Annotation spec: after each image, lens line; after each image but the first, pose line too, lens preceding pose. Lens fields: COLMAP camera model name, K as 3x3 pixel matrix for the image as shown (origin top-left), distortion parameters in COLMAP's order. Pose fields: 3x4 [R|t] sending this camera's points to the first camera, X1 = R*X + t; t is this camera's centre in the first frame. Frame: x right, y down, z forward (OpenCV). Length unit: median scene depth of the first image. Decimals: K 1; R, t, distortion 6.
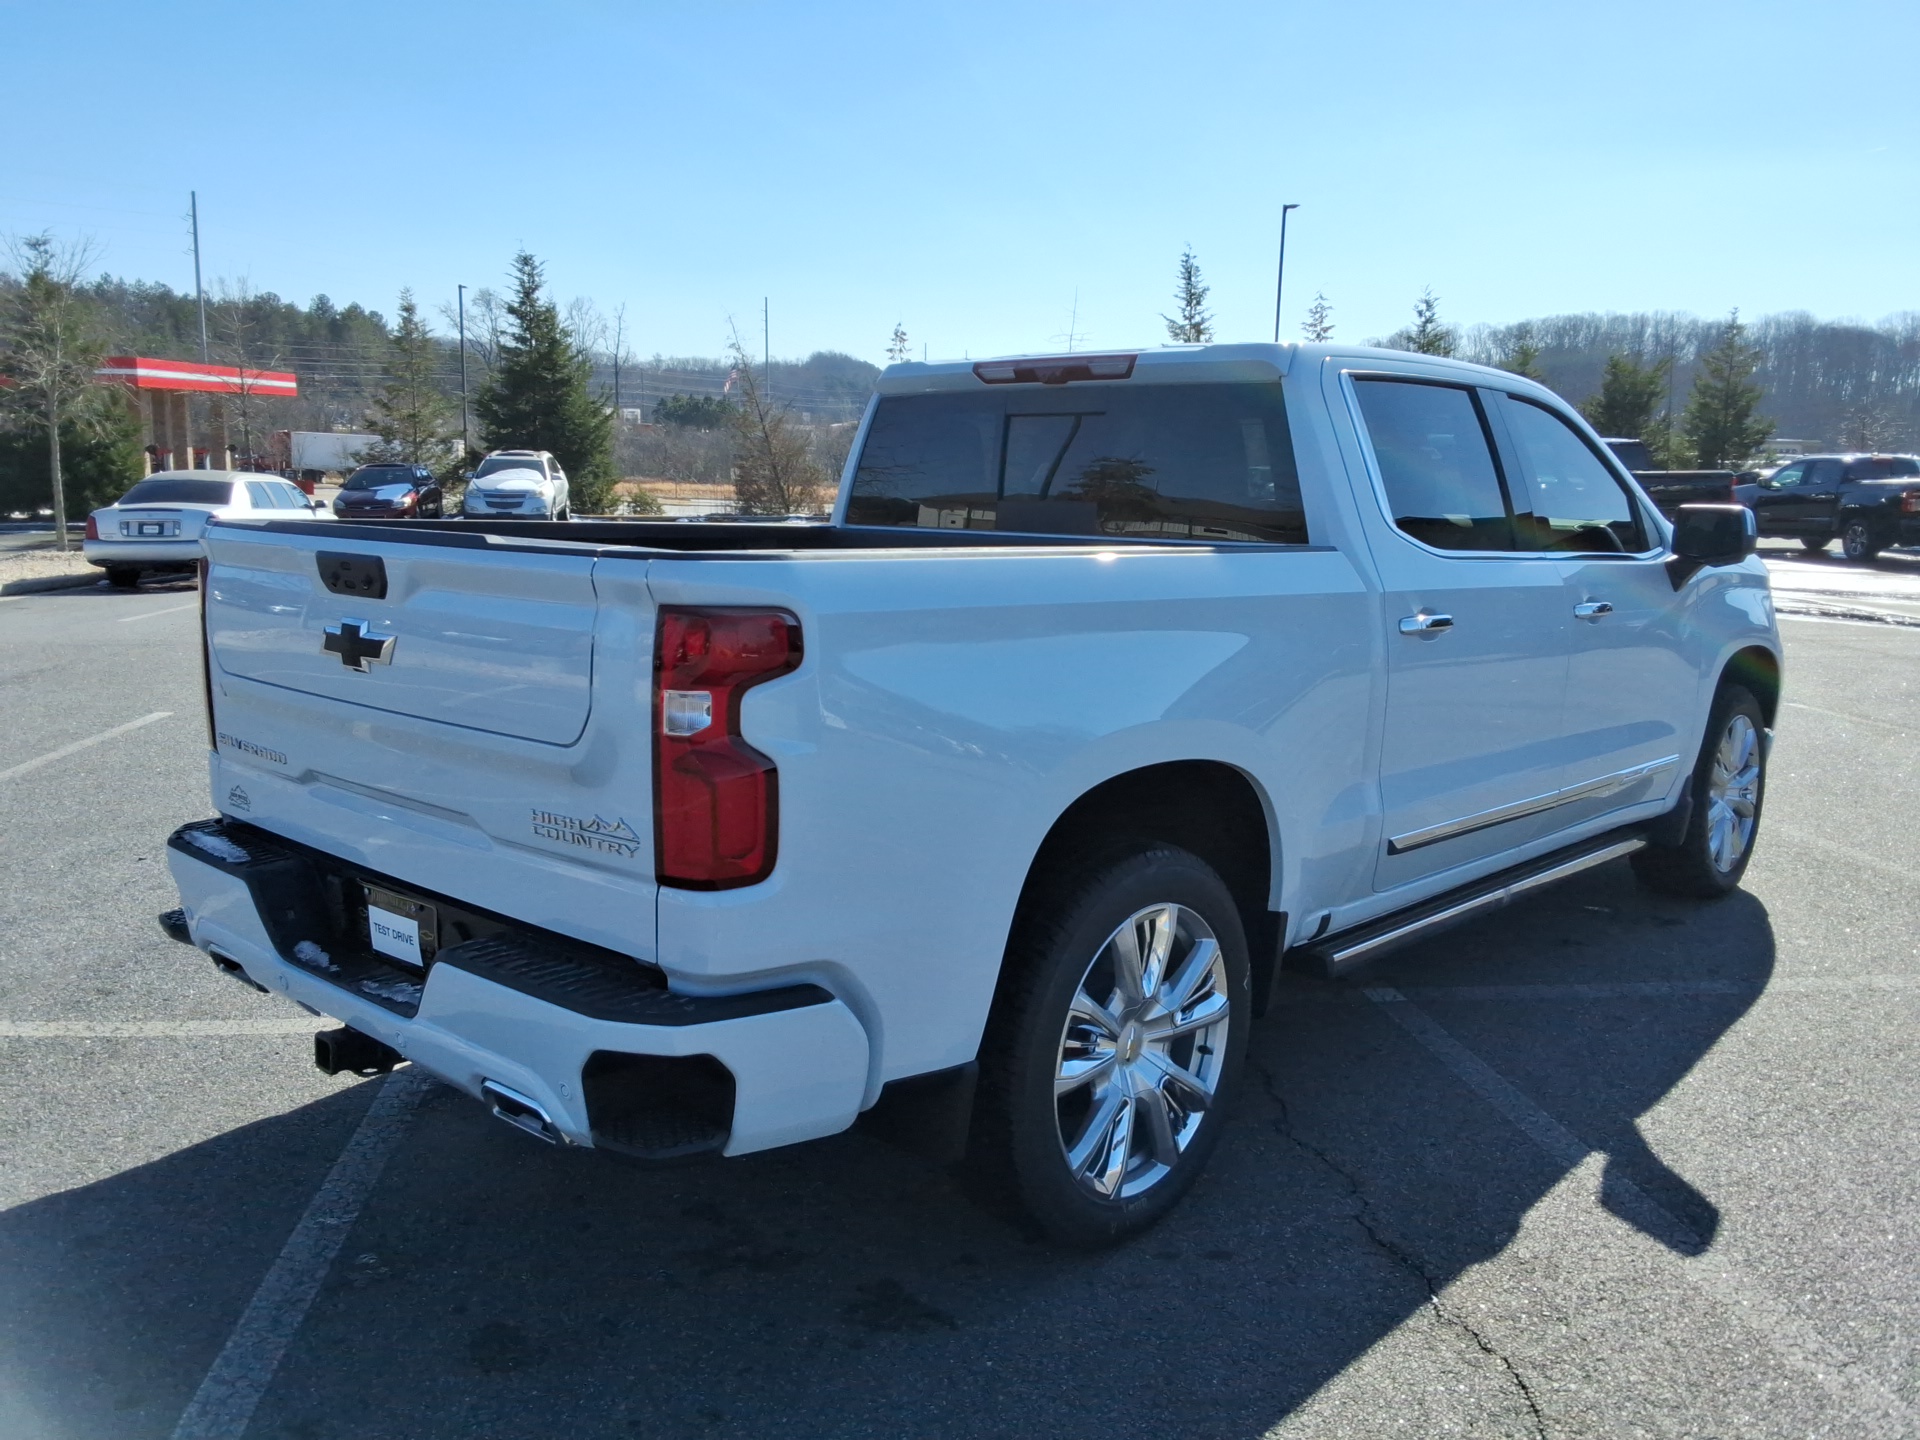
lens RADIAL K [[1539.9, 0, 988.5], [0, 1539.9, 696.0], [0, 0, 1]] dist [0.101723, -0.143902]
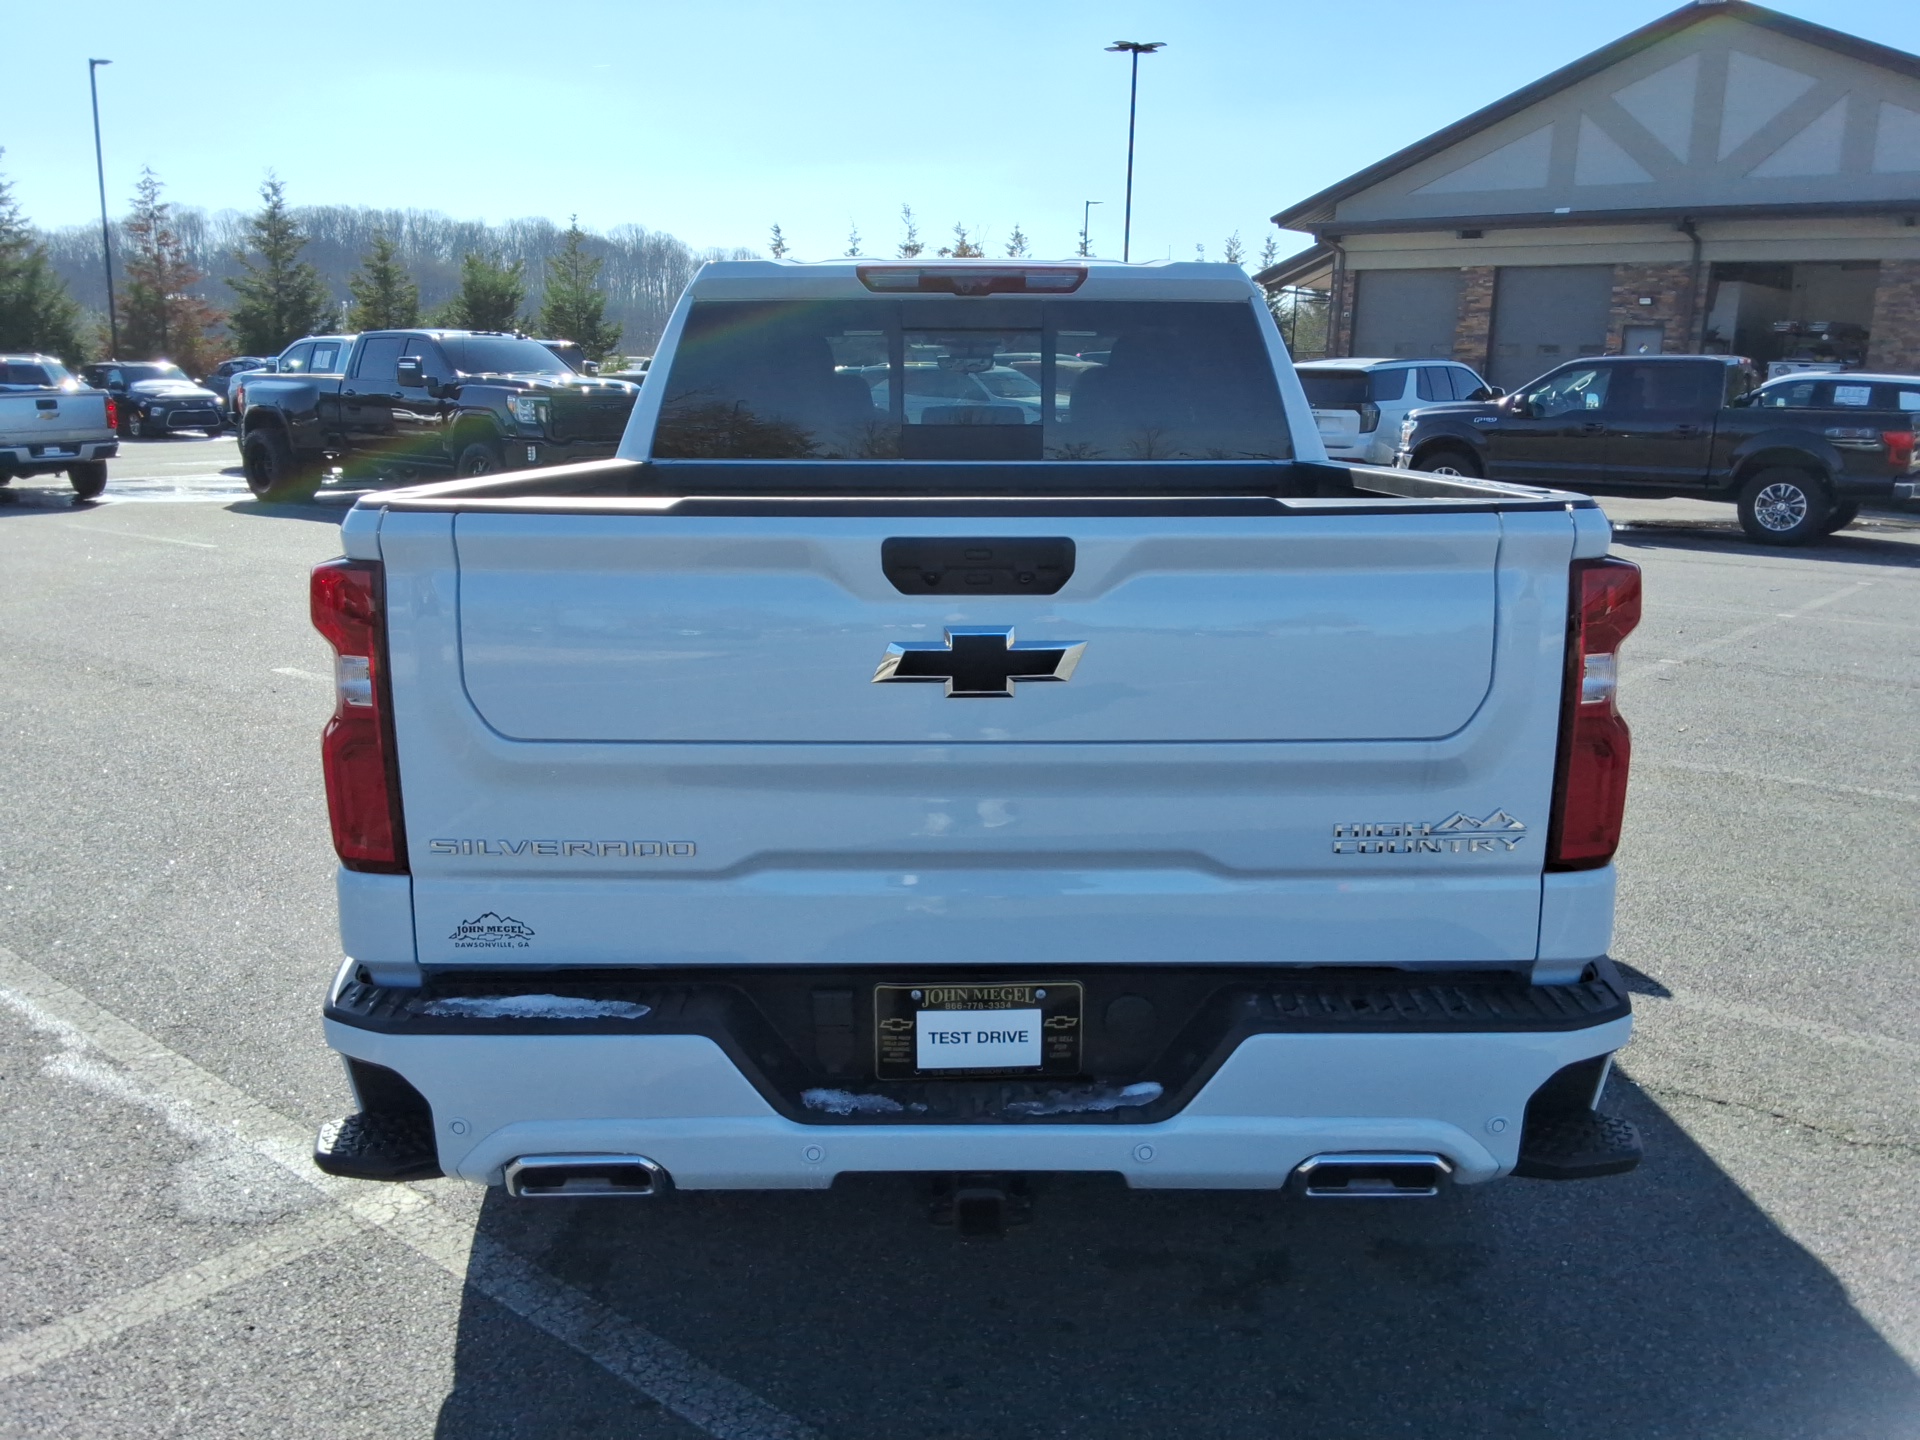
lens RADIAL K [[1539.9, 0, 989.2], [0, 1539.9, 706.0], [0, 0, 1]] dist [0.101723, -0.143902]
pose [[0.745547, -0.150224, 0.649301, -0.887591], [0.105376, 0.988580, 0.107725, -0.091273], [-0.658069, -0.011893, 0.752863, 0.460446]]
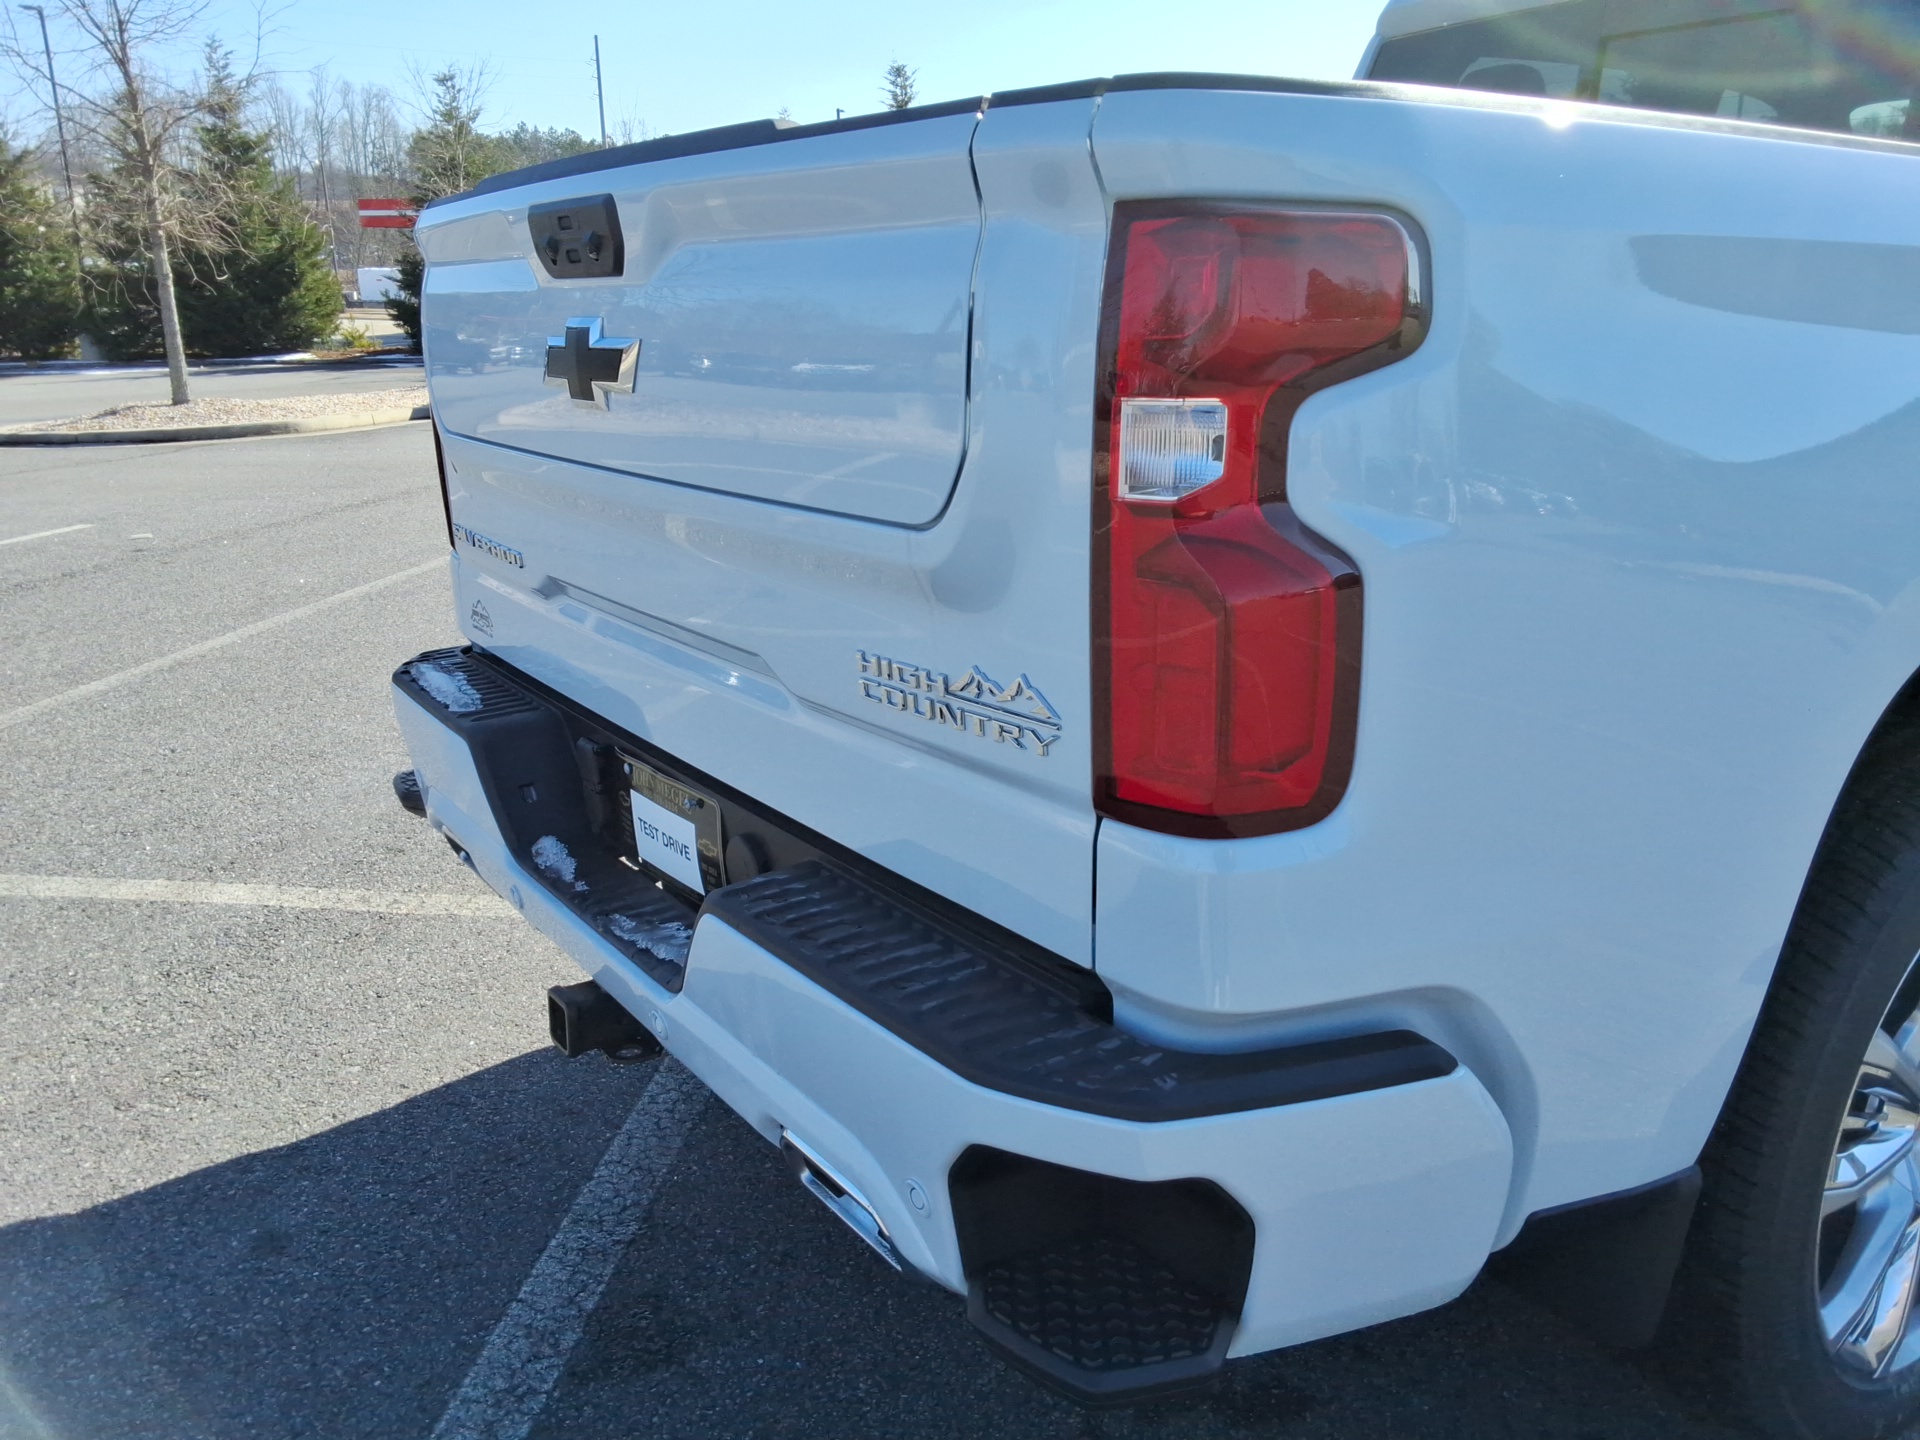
lens RADIAL K [[1539.9, 0, 988.6], [0, 1539.9, 720.0], [0, 0, 1]] dist [0.101723, -0.143902]
pose [[0.972970, 0.037025, -0.227944, -0.118883], [-0.009420, 0.992605, 0.121021, 0.029432], [0.230739, -0.115603, 0.966124, 0.455408]]
